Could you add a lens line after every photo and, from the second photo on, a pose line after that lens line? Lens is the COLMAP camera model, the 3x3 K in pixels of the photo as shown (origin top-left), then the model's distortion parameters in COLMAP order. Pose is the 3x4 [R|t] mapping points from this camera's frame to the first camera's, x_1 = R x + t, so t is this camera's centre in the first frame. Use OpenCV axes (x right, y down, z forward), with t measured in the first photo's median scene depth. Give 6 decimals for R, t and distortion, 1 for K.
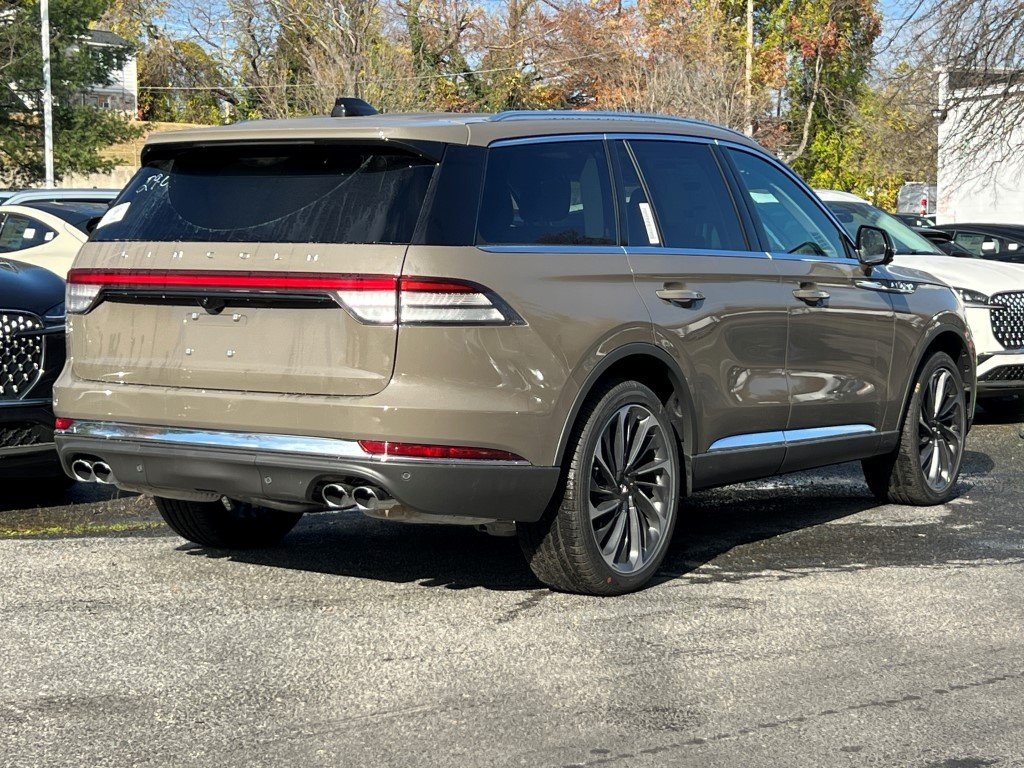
lens RADIAL K [[1680.6, 0, 512.0], [0, 1680.6, 384.0], [0, 0, 1]] dist [0.126222, -0.195258]
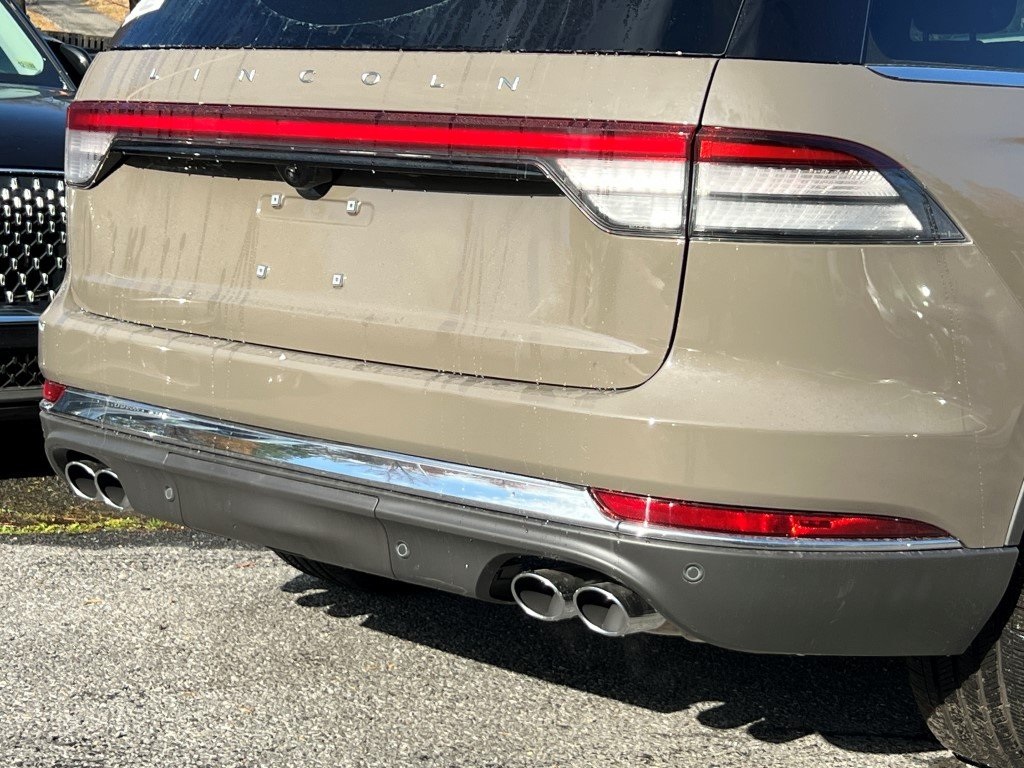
lens RADIAL K [[1680.6, 0, 512.0], [0, 1680.6, 384.0], [0, 0, 1]] dist [0.126222, -0.195258]
pose [[0.988637, 0.046466, -0.142963, -0.046792], [-0.035080, 0.996084, 0.081158, -0.030199], [0.146174, -0.075221, 0.986395, 0.532233]]
